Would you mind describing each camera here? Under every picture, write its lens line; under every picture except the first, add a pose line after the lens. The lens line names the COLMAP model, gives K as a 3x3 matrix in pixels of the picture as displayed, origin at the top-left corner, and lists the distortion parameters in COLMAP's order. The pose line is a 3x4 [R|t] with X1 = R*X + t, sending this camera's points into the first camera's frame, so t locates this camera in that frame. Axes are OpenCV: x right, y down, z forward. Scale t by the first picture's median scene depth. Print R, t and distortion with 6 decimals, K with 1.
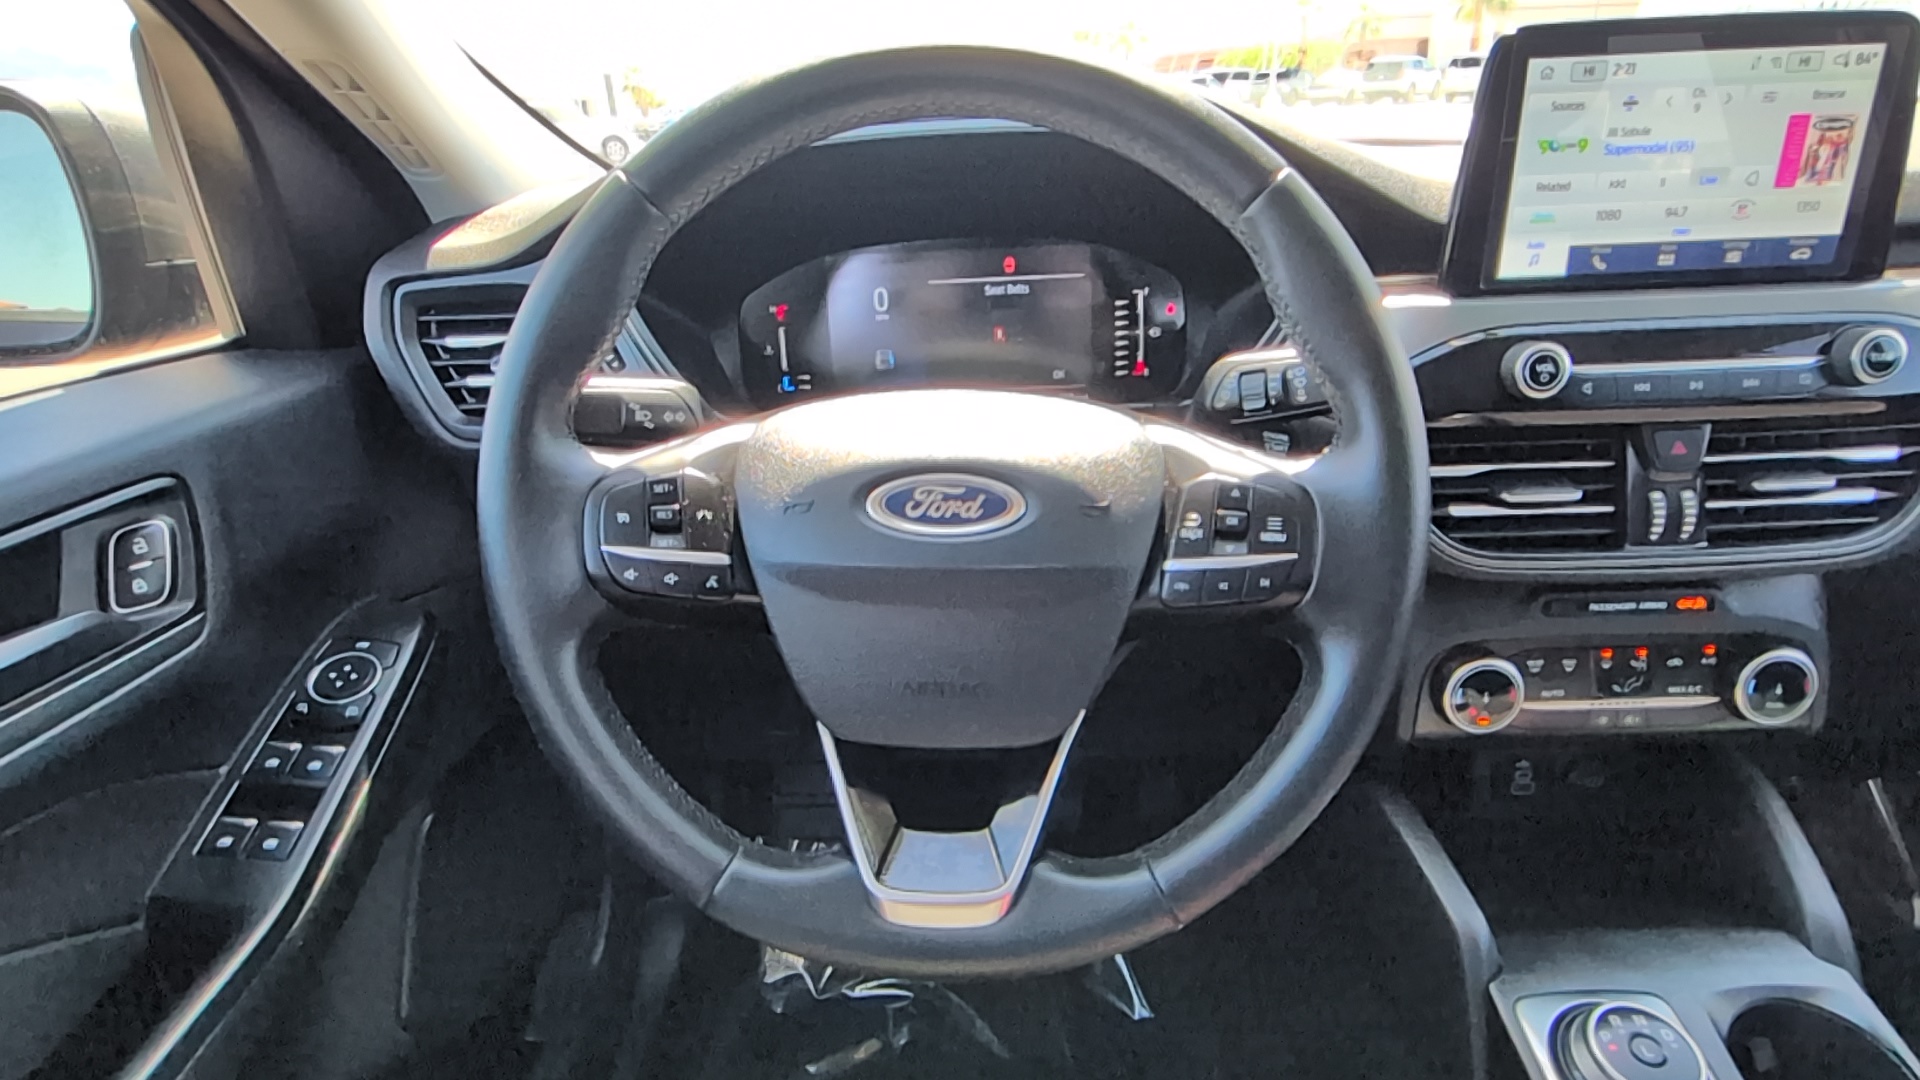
lens RADIAL K [[1015.1, 0, 960.0], [0, 1015.1, 540.0], [0, 0, 1]] dist [0.038784, -0.023157]
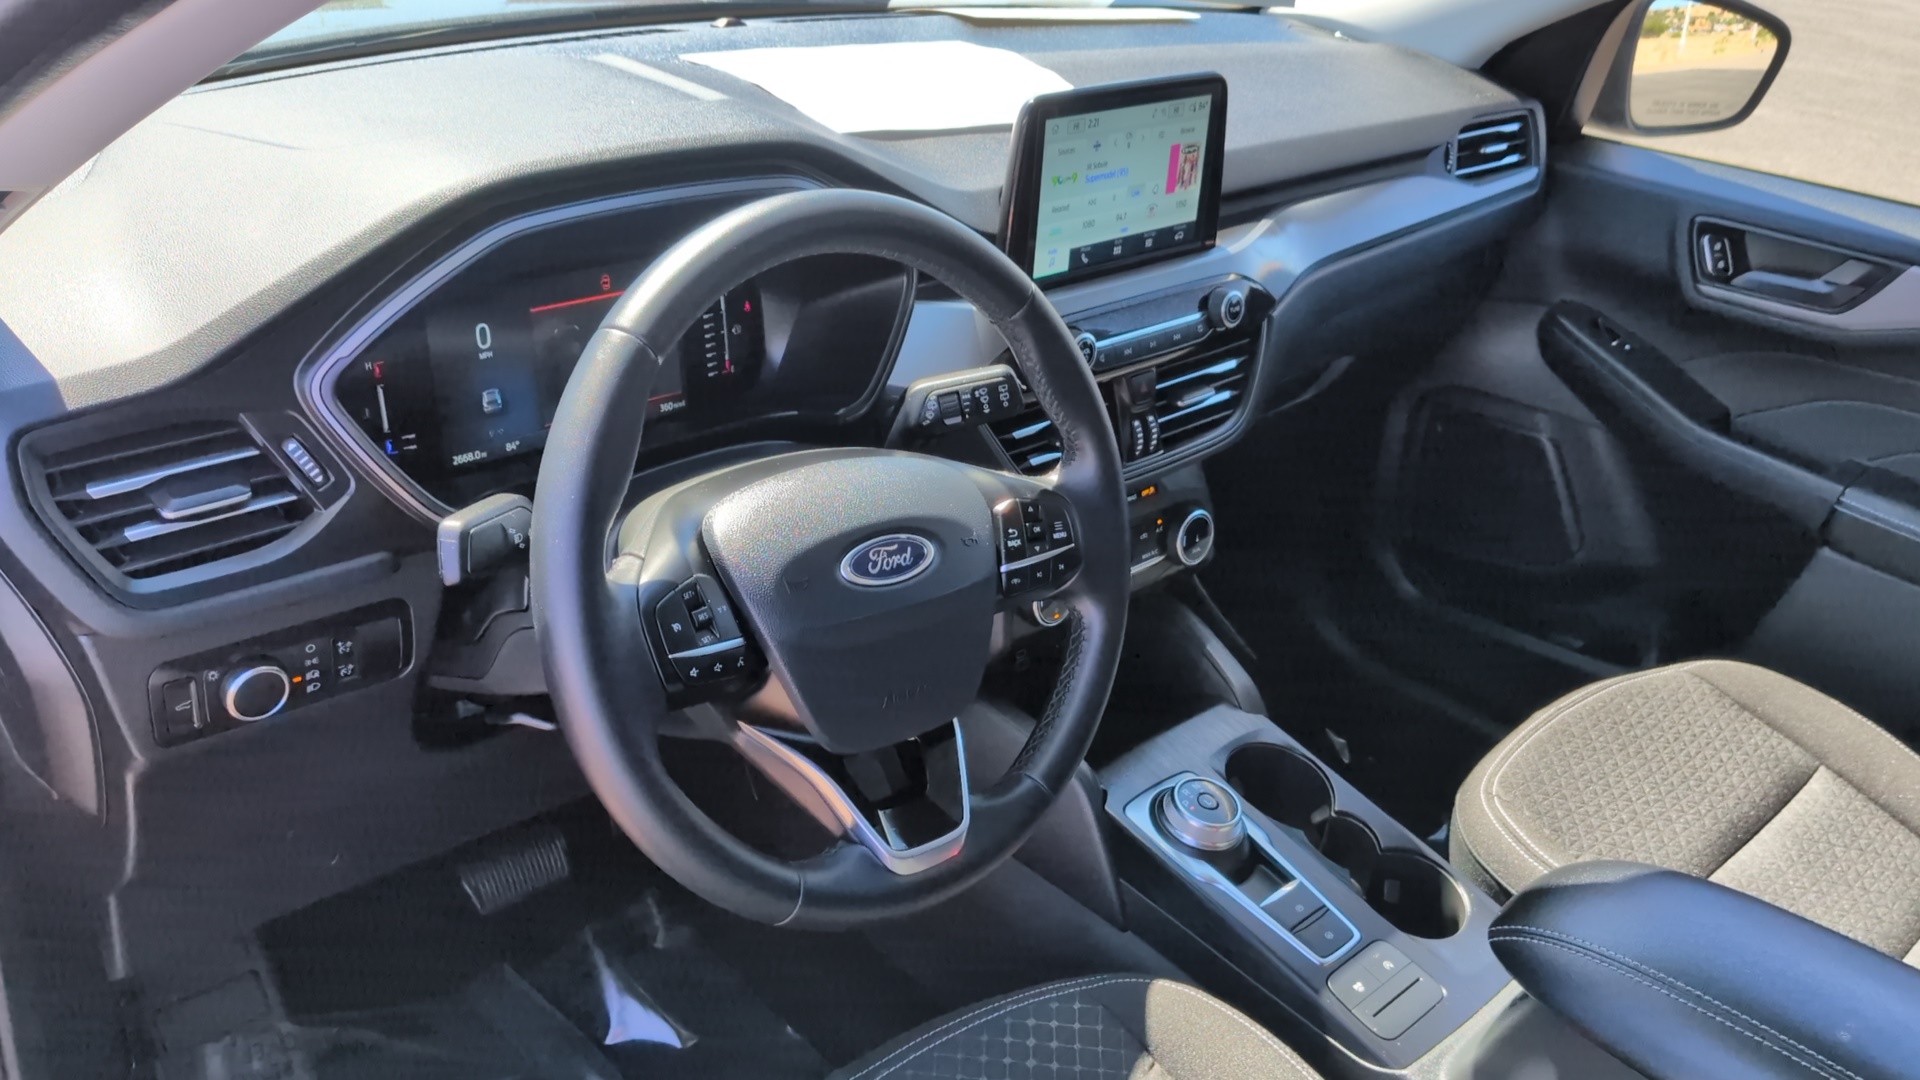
lens RADIAL K [[1618.4, 0, 960.0], [0, 1618.4, 540.0], [0, 0, 1]] dist [0.038513, 0.000546]
pose [[0.714941, -0.230677, 0.660035, -0.943095], [0.163293, 0.972990, 0.163176, -0.281431], [-0.679849, -0.008882, 0.733299, -0.415470]]
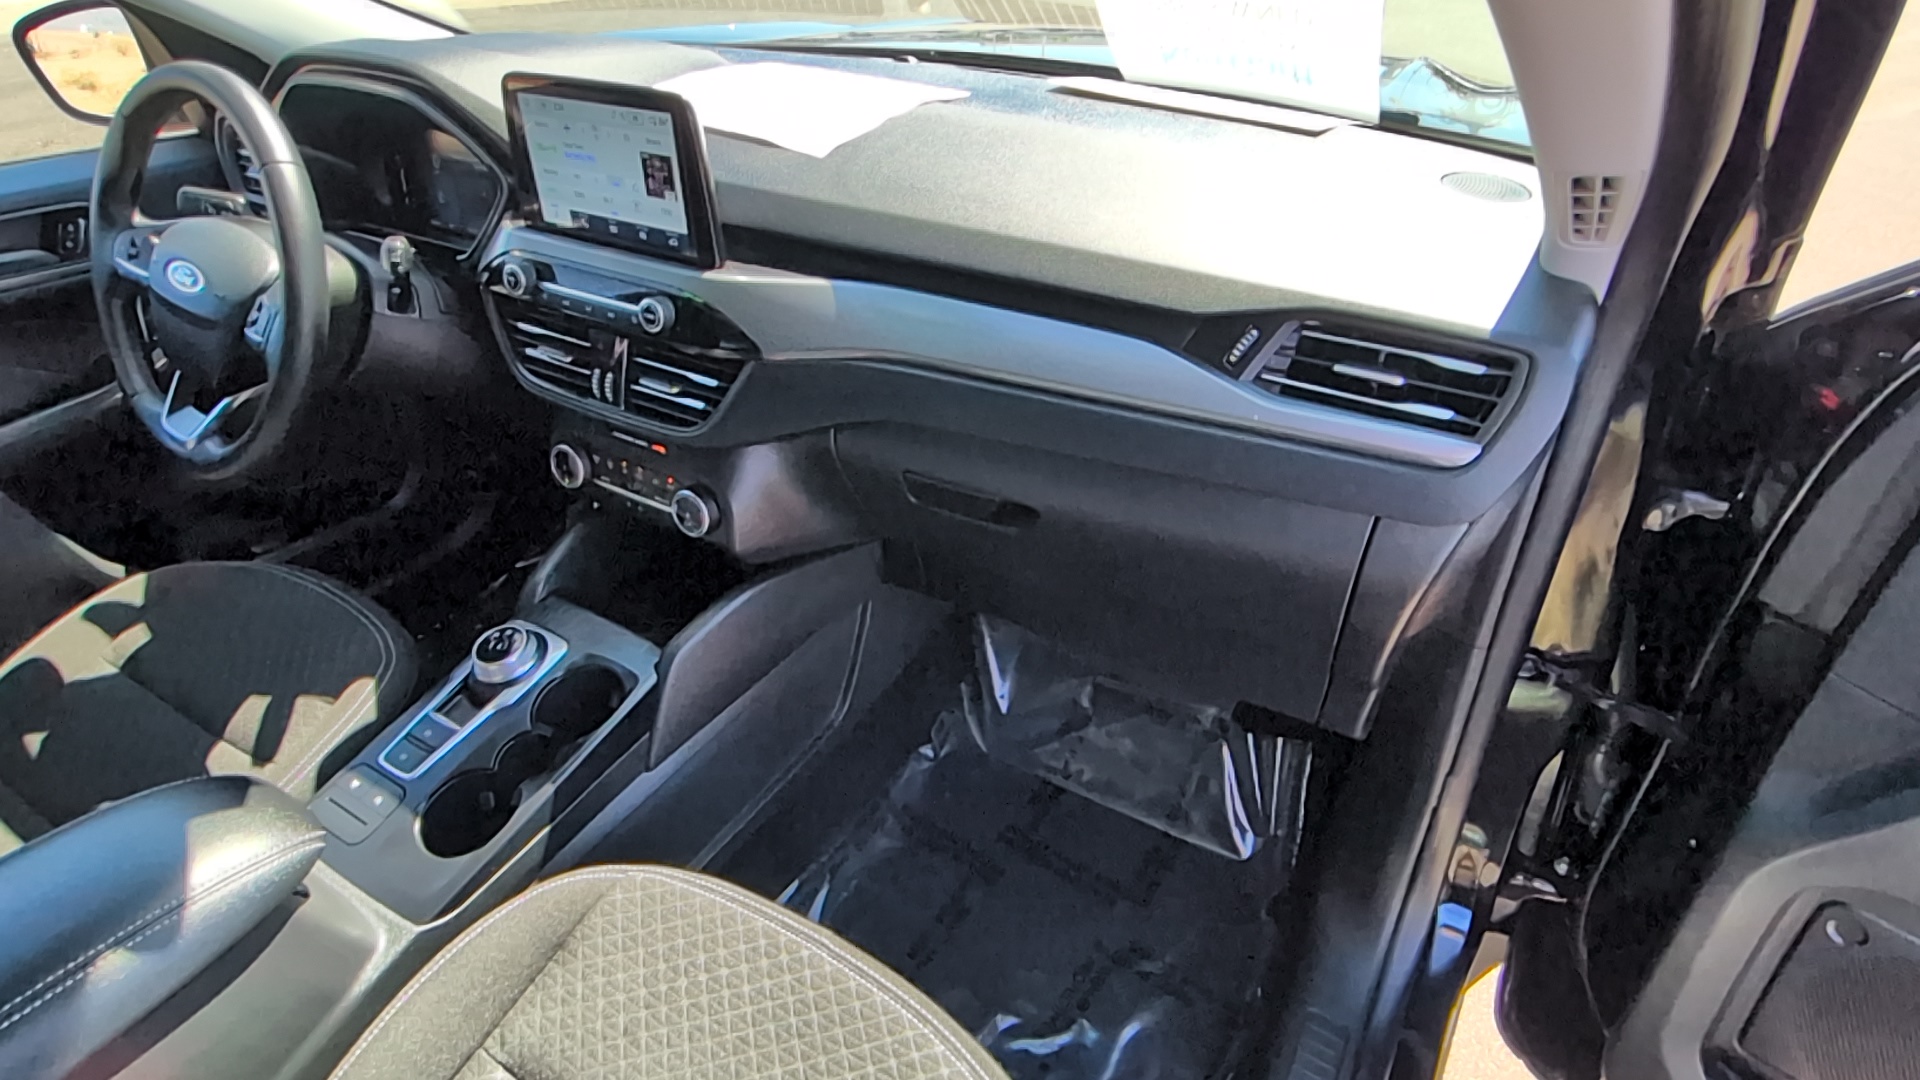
lens RADIAL K [[1015.1, 0, 960.0], [0, 1015.1, 540.0], [0, 0, 1]] dist [0.038784, -0.023157]
pose [[0.843851, 0.322111, -0.429138, 1.987293], [-0.223094, 0.937983, 0.265361, -0.359777], [0.488000, -0.128187, 0.863379, -0.187465]]
